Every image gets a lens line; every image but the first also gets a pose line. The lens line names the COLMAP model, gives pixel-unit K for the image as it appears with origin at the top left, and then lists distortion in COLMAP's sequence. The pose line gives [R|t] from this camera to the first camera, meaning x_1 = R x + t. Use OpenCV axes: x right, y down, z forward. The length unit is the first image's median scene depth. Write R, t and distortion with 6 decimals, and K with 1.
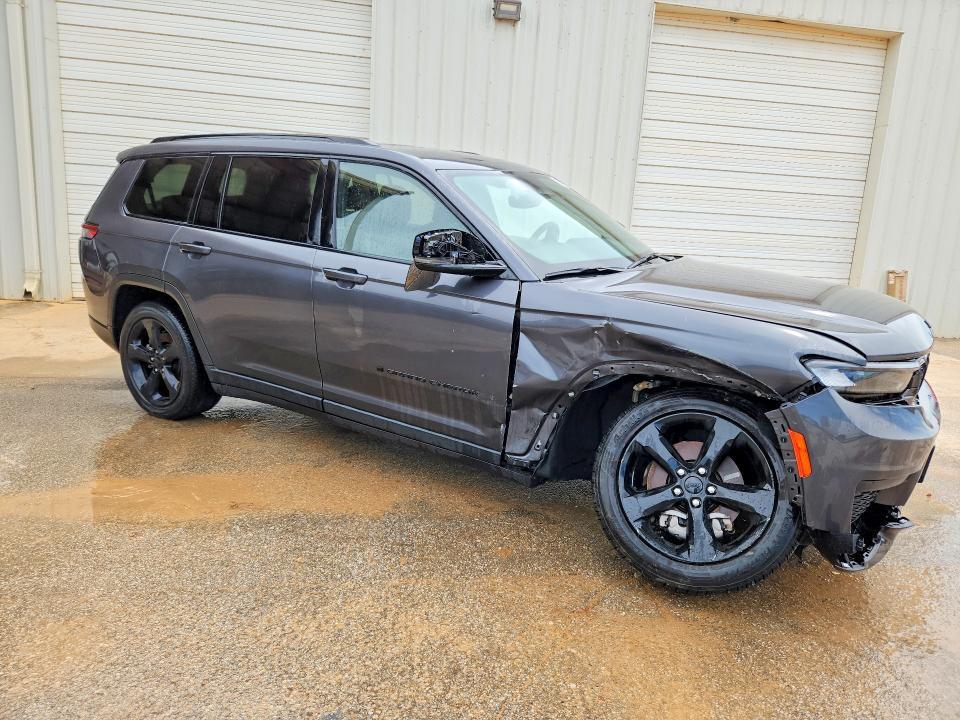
lens RADIAL K [[654.3, 0, 480.0], [0, 654.3, 360.0], [0, 0, 1]] dist [0.029863, -0.002618]
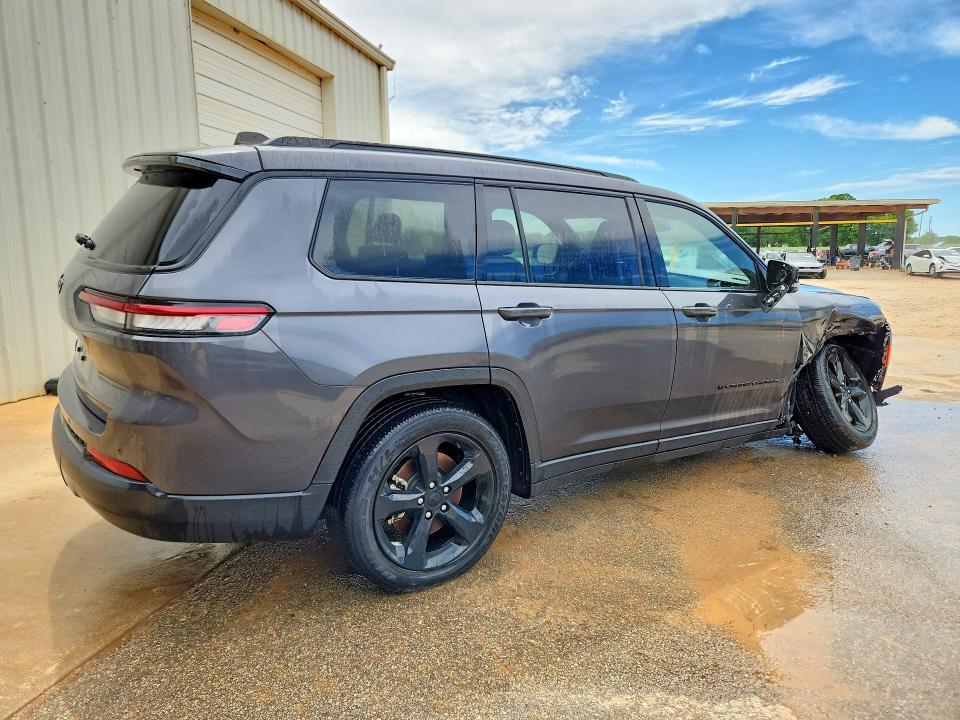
lens RADIAL K [[654.3, 0, 480.0], [0, 654.3, 360.0], [0, 0, 1]] dist [0.029863, -0.002618]
pose [[0.405093, -0.208359, 0.890217, -1.242792], [0.203109, 0.969864, 0.134576, -0.252855], [-0.891430, 0.126295, 0.435204, 0.823468]]
